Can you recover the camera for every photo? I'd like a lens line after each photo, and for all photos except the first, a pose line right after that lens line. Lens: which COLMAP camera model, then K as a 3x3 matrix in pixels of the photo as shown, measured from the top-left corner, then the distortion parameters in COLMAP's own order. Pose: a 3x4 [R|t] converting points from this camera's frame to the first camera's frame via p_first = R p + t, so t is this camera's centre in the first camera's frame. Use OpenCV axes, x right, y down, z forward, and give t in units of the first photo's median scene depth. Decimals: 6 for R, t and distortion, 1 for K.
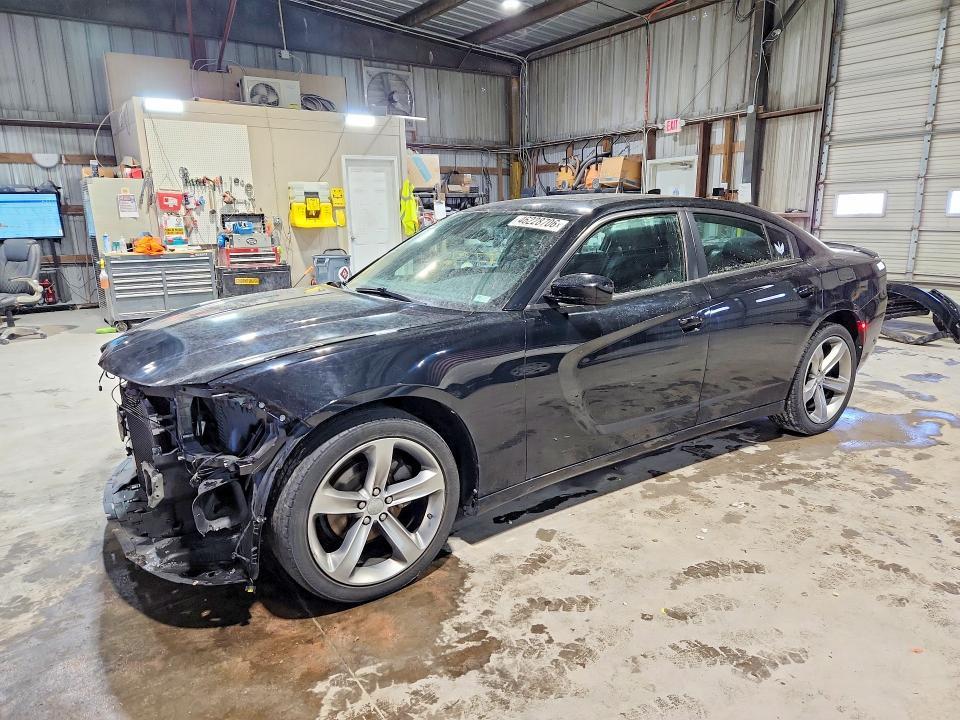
lens RADIAL K [[641.7, 0, 486.0], [0, 641.7, 360.1], [0, 0, 1]] dist [0.060353, -0.050920]
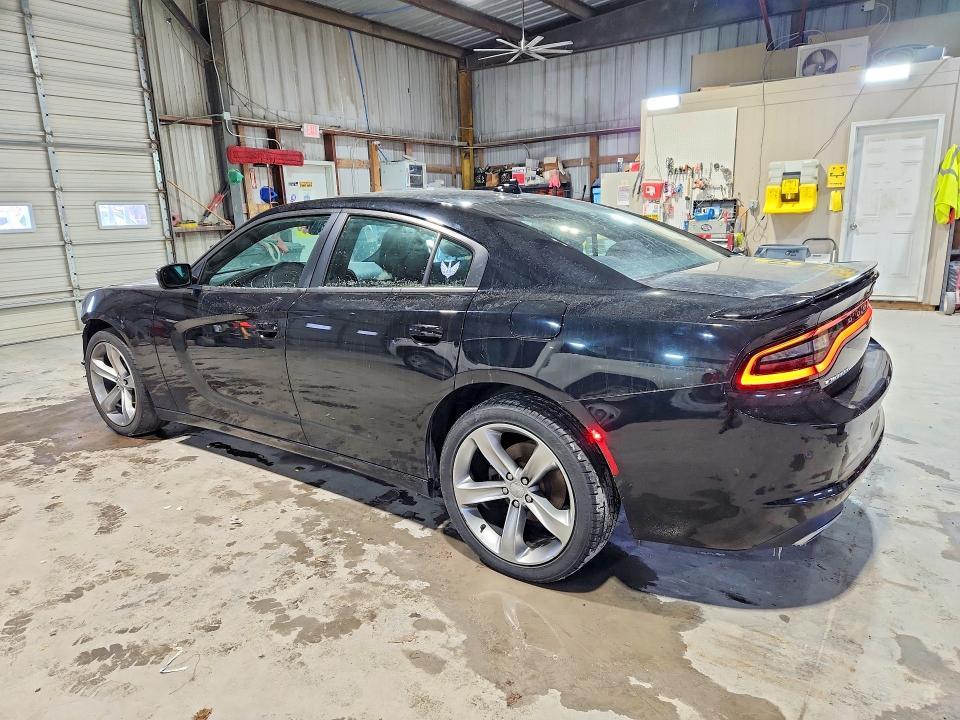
lens RADIAL K [[641.7, 0, 486.0], [0, 641.7, 360.1], [0, 0, 1]] dist [0.060353, -0.050920]
pose [[0.330318, 0.221021, -0.917627, 1.199494], [-0.188384, 0.968074, 0.165359, -0.213223], [0.924879, 0.118245, 0.361409, 0.861872]]
